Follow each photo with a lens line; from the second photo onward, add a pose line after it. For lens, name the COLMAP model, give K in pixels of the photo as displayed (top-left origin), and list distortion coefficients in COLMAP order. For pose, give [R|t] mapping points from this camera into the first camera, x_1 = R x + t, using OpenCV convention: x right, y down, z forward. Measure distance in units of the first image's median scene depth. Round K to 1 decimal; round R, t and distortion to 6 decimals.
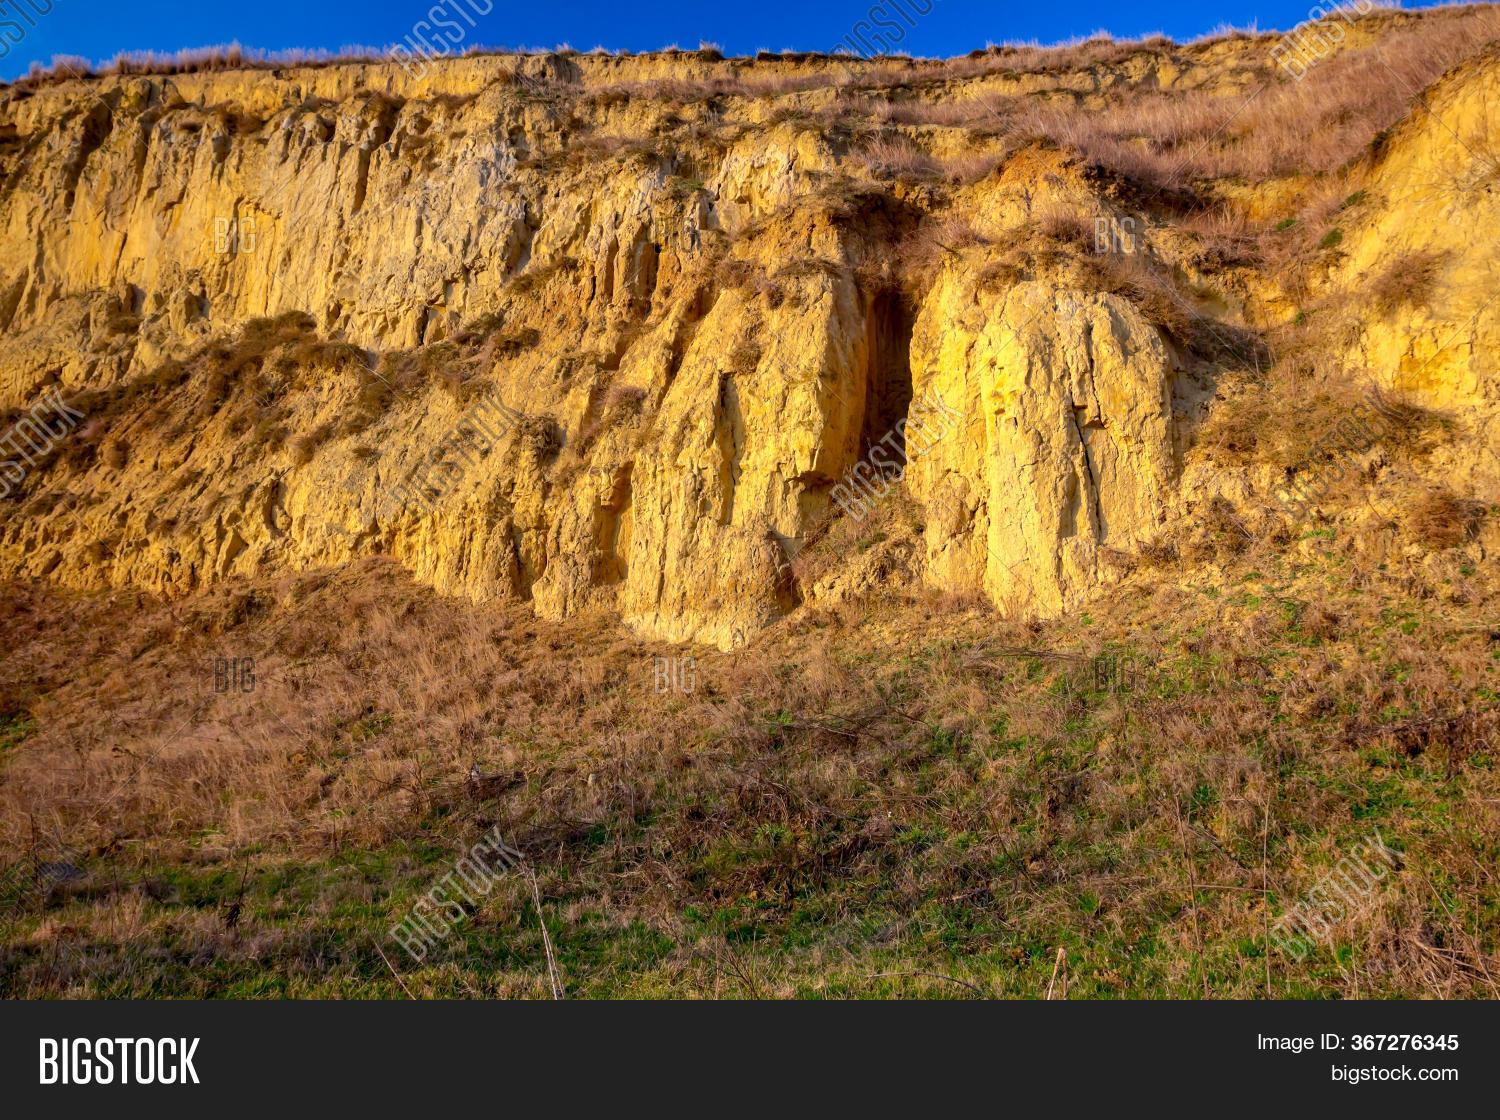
lens RADIAL K [[1105.7, 0, 749.3], [0, 1105.7, 485.2], [0, 0, 1]] dist [-0.003008, 0.013655]
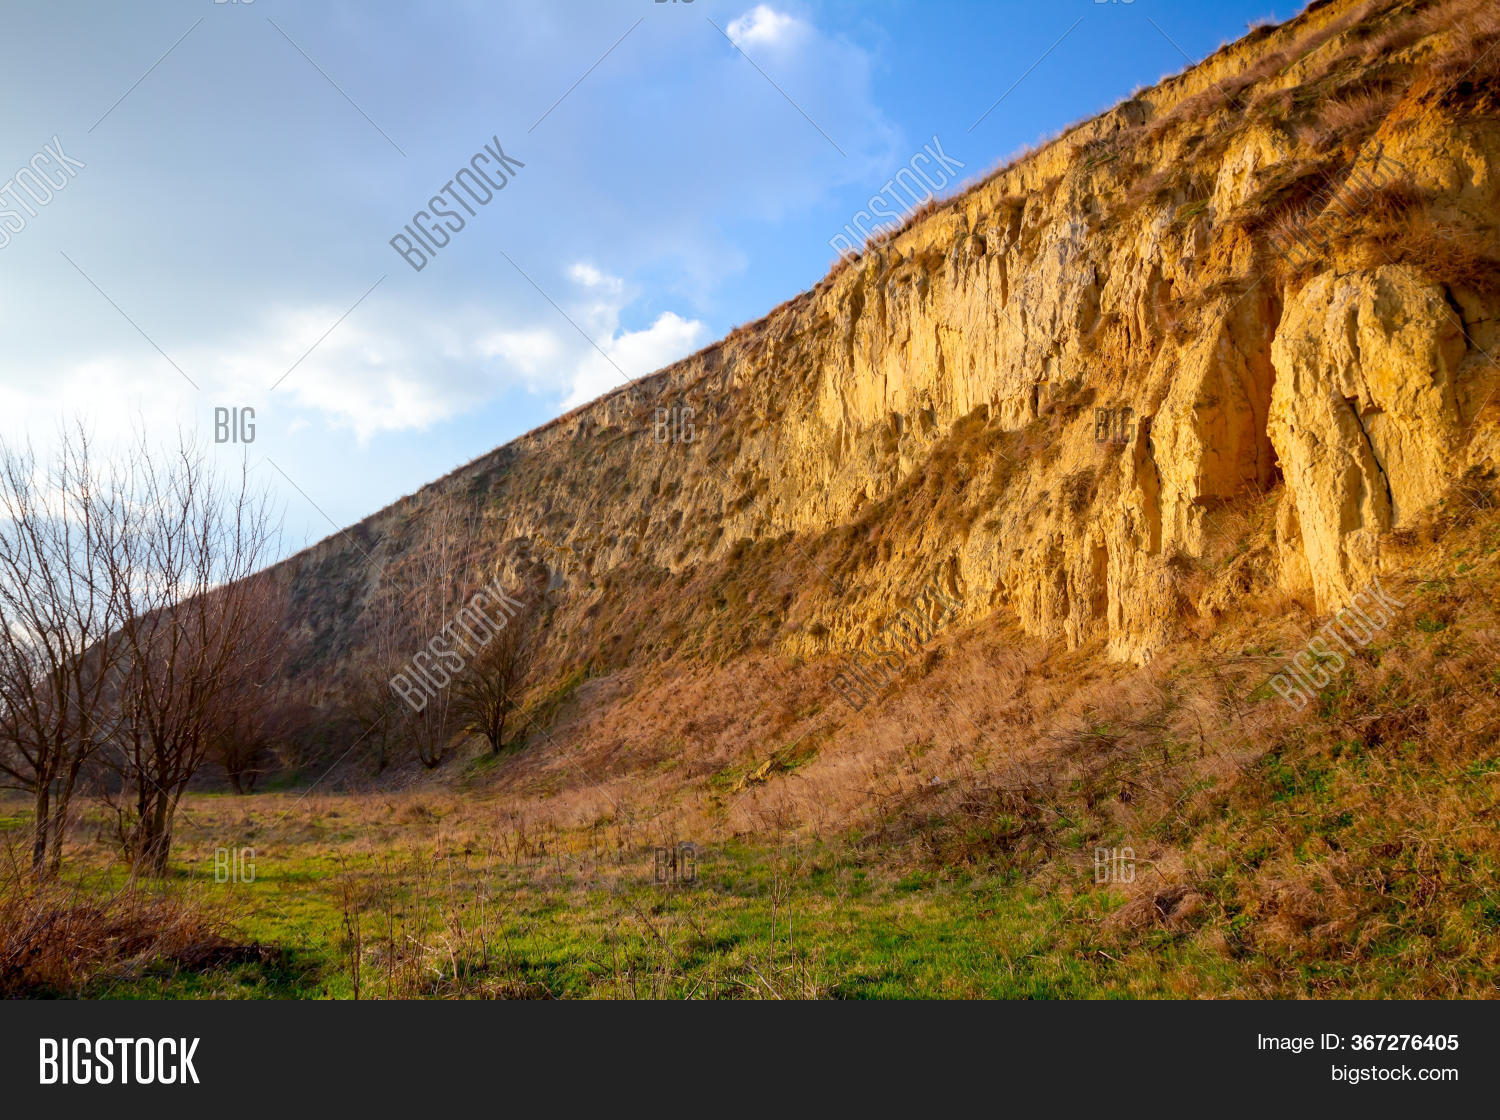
lens RADIAL K [[1105.7, 0, 749.3], [0, 1105.7, 485.2], [0, 0, 1]] dist [-0.003008, 0.013655]
pose [[0.657885, -0.230462, -0.716990, 0.337616], [0.231550, 0.967811, -0.098621, -0.011312], [0.716640, -0.101138, 0.690072, -0.051587]]
